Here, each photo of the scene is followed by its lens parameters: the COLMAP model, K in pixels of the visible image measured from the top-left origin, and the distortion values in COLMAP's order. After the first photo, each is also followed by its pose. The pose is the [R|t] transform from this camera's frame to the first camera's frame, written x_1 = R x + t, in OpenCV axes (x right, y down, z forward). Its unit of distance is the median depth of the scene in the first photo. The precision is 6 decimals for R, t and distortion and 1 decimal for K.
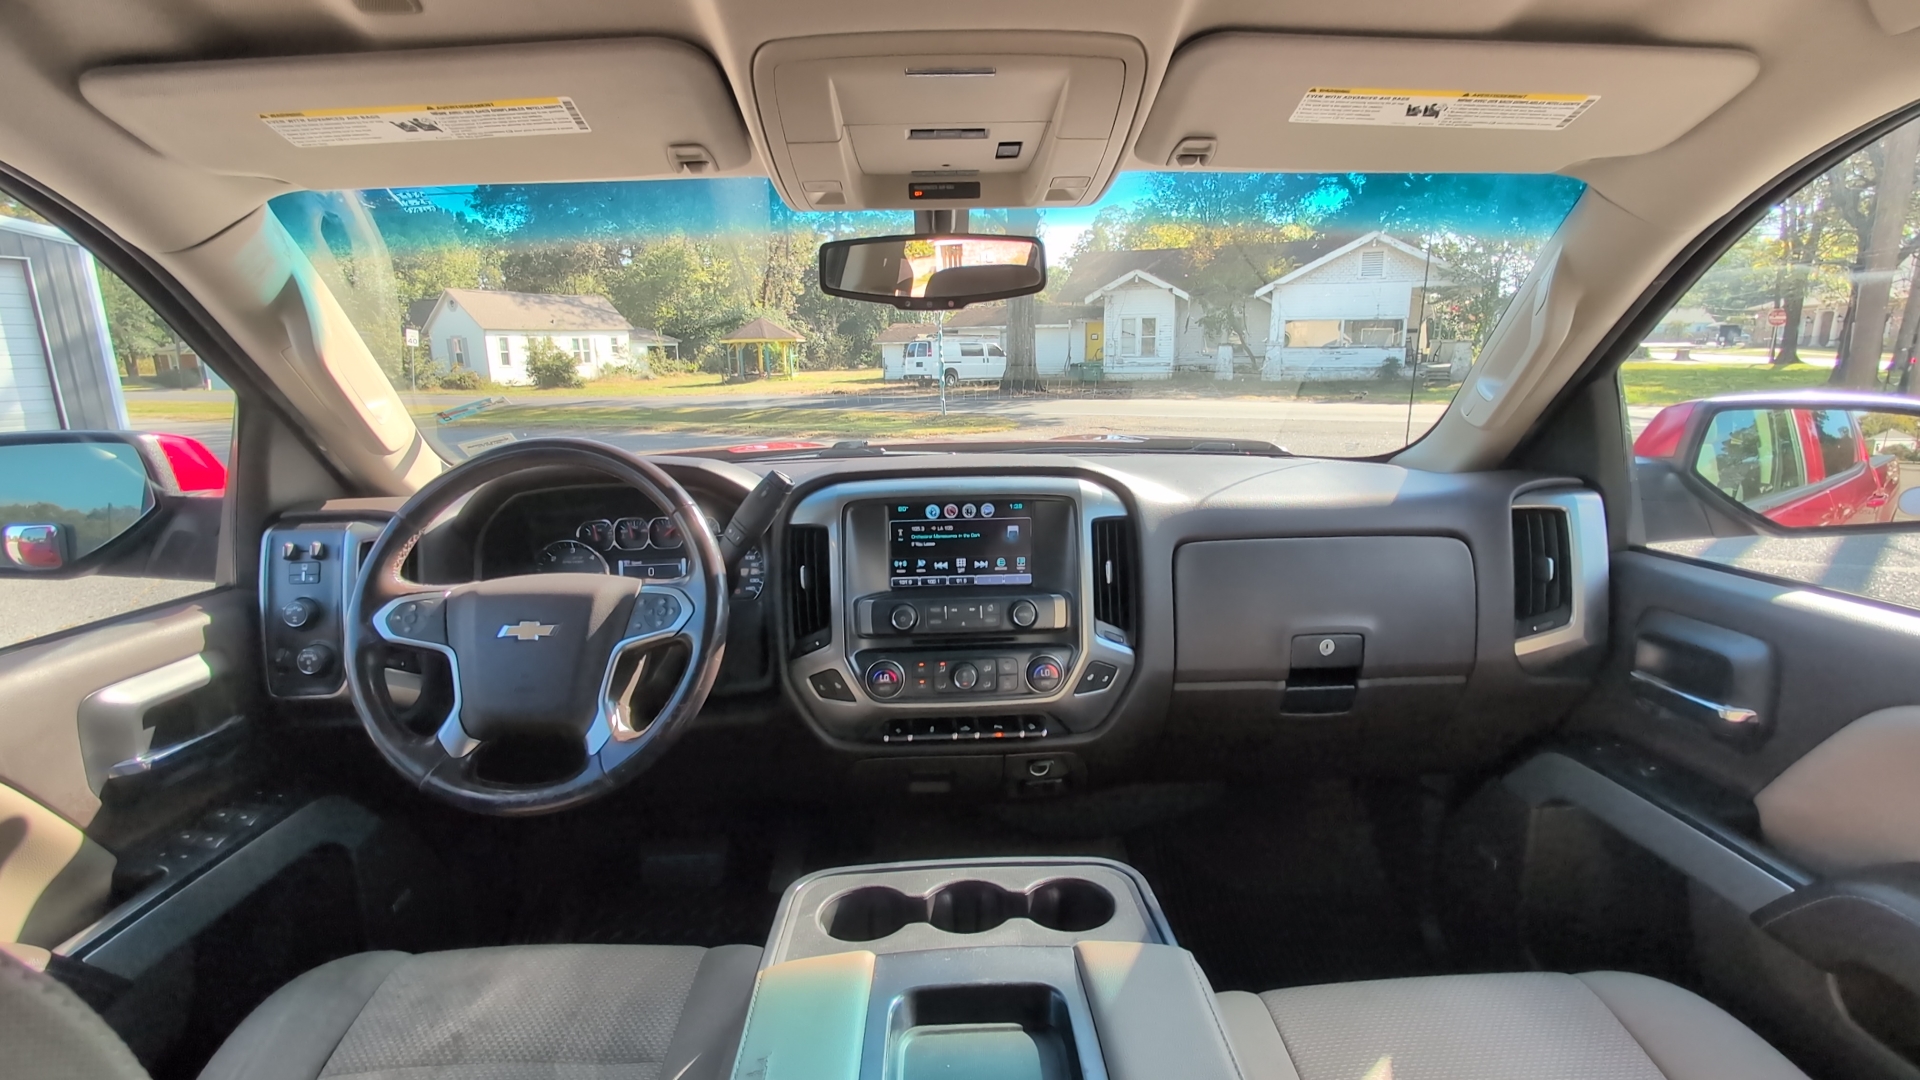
lens RADIAL K [[864.3, 0, 960.0], [0, 864.3, 540.0], [0, 0, 1]] dist [-0.000562, -0.000067]
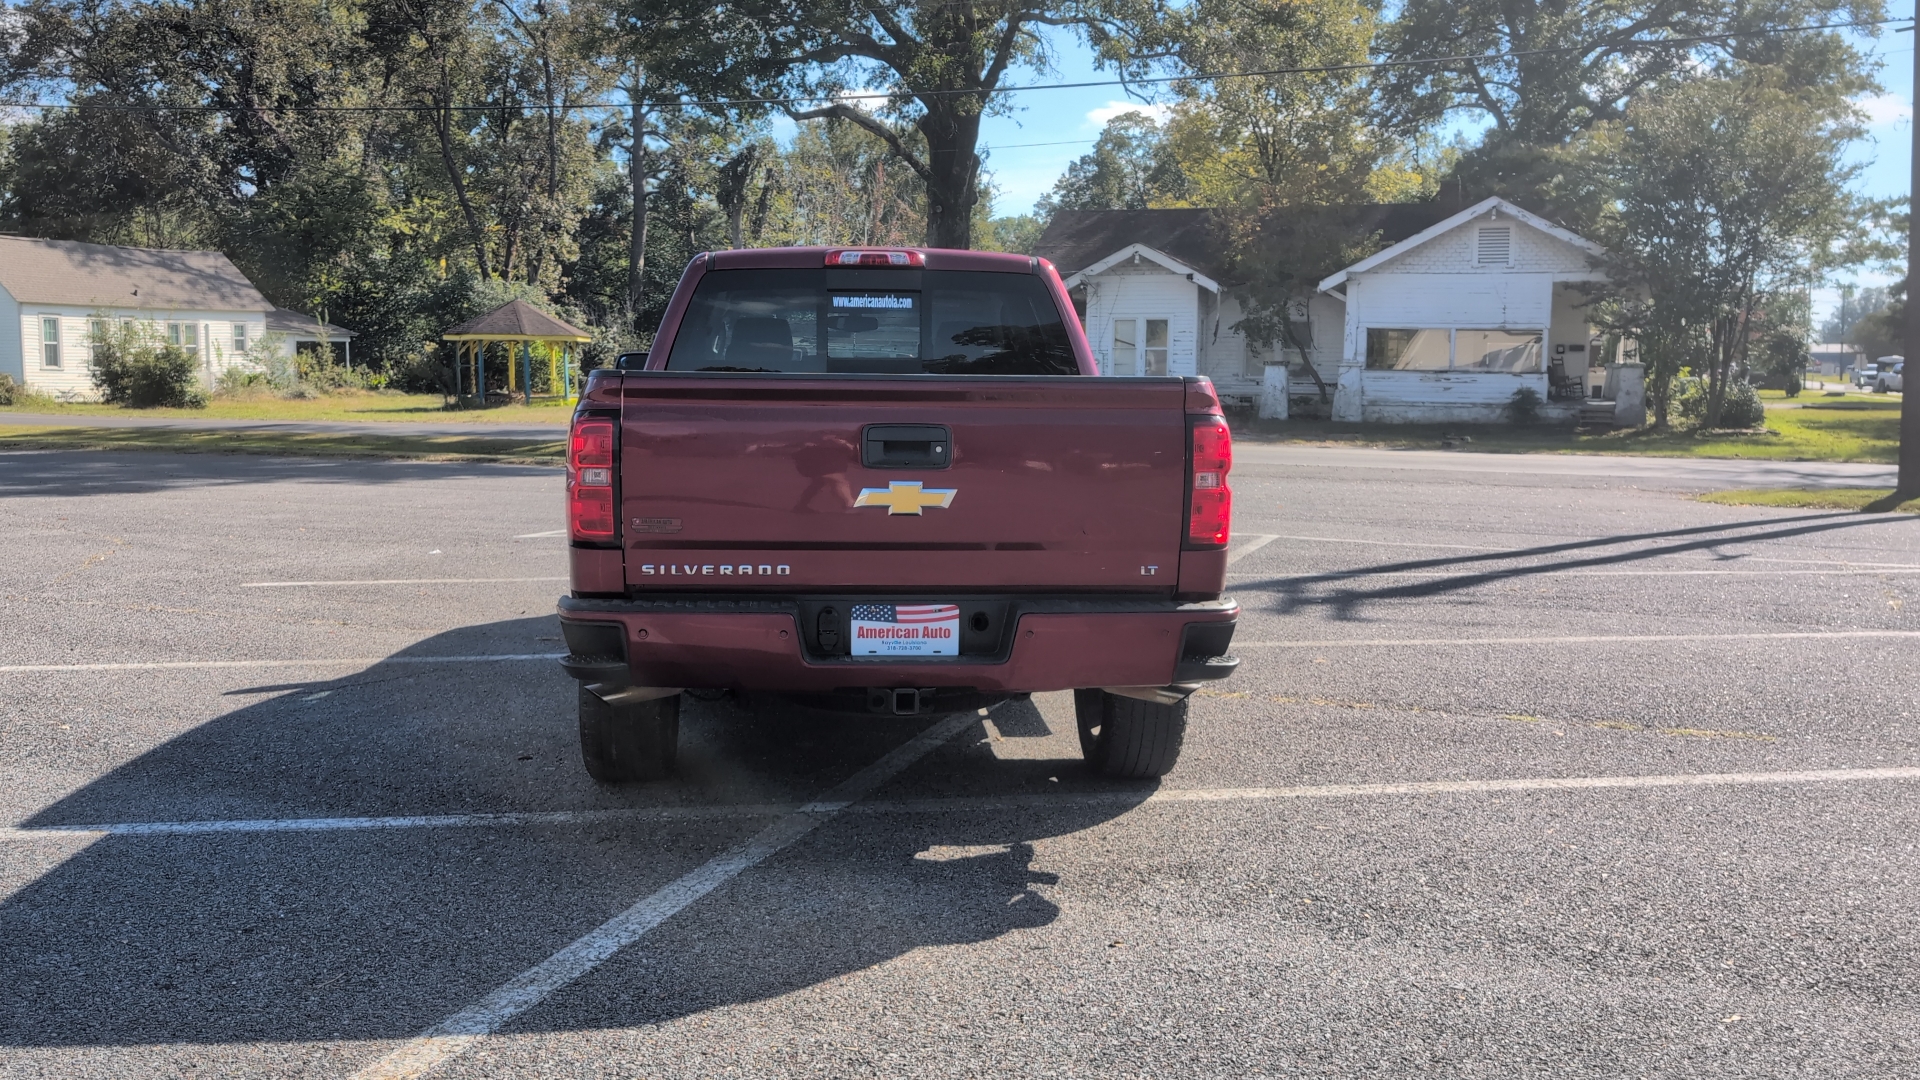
lens RADIAL K [[1695.8, 0, 957.7], [0, 1695.8, 539.1], [0, 0, 1]] dist [0.046591, -0.081279]
pose [[0.997889, 0.017202, 0.062623, 0.031976], [-0.009897, 0.993300, -0.115137, 1.345751], [-0.064184, 0.114274, 0.991374, -5.847960]]
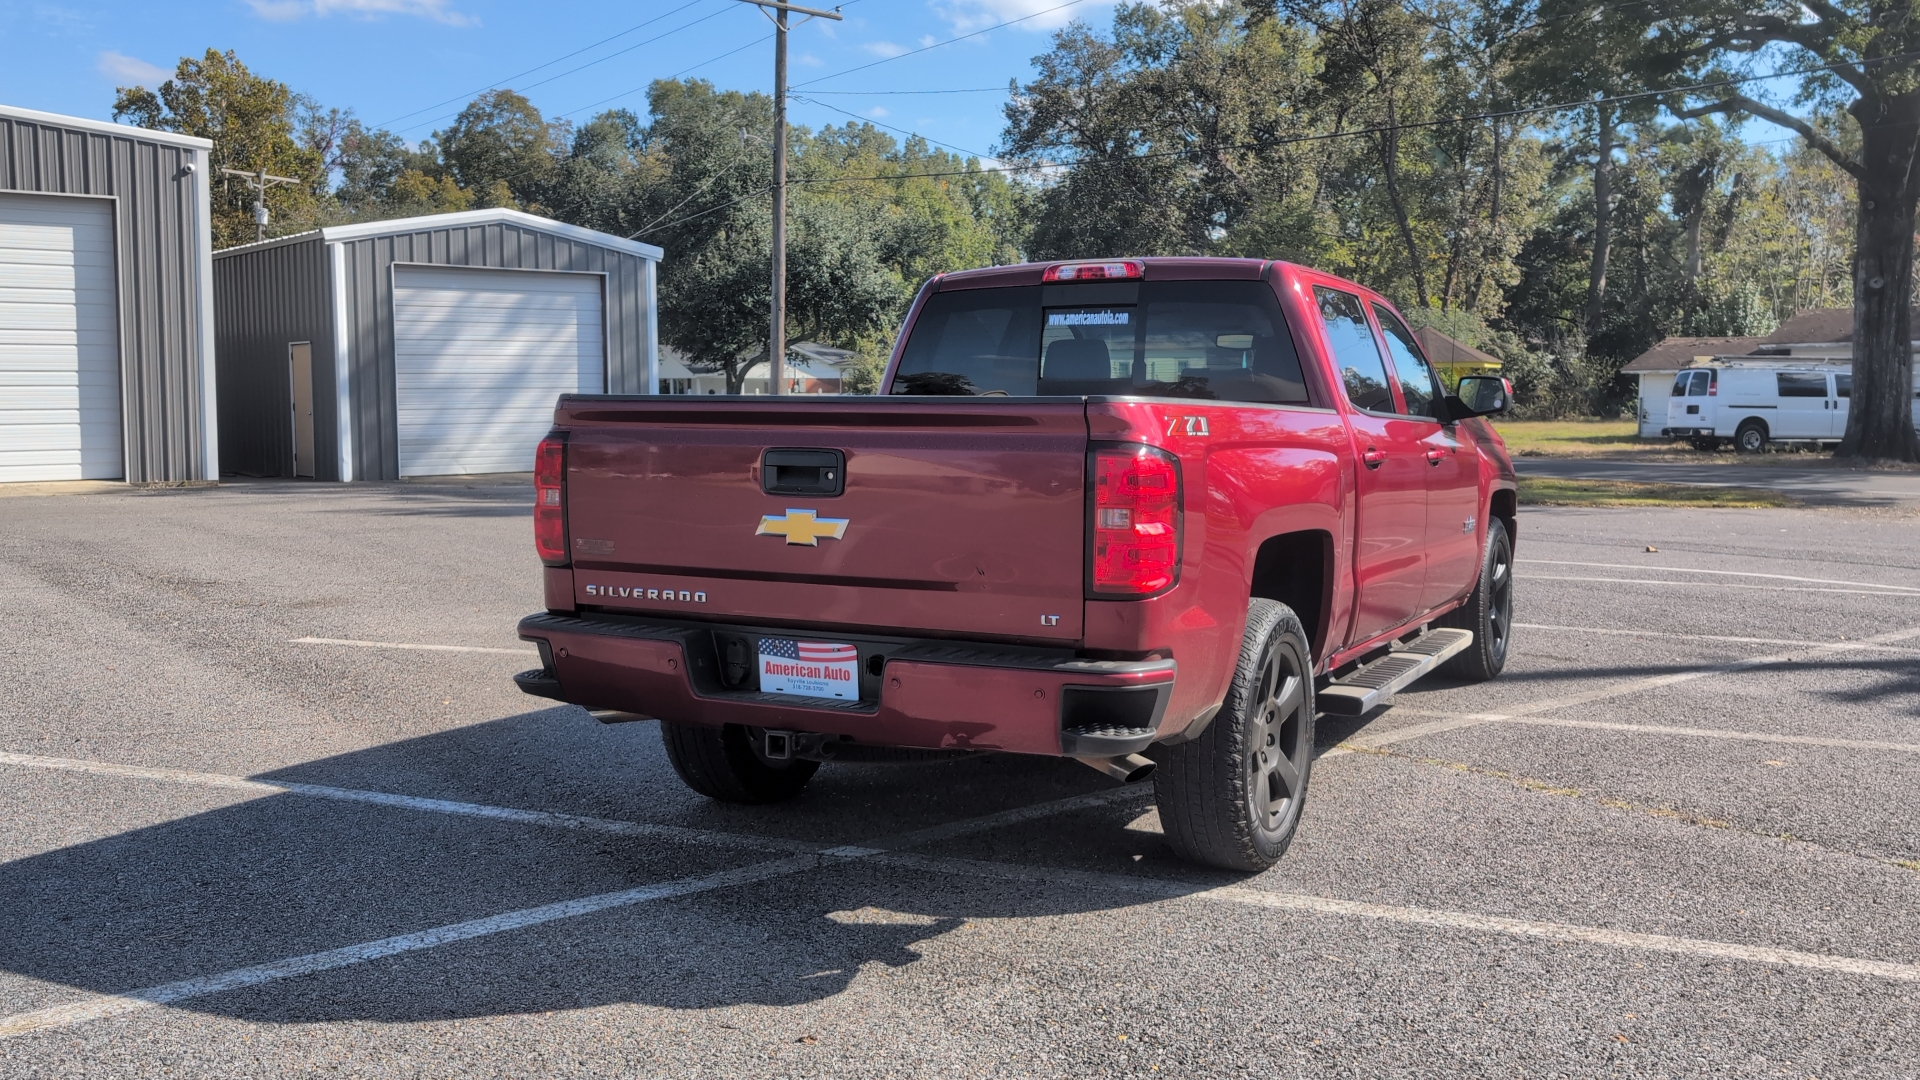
lens RADIAL K [[1724.0, 0, 959.1], [0, 1724.0, 491.5], [0, 0, 1]] dist [-0.000011, 0.014310]
pose [[0.876790, 0.037564, -0.479403, 2.050935], [-0.110862, 0.985879, -0.125509, 1.172146], [0.467919, 0.163193, 0.868573, -5.125116]]
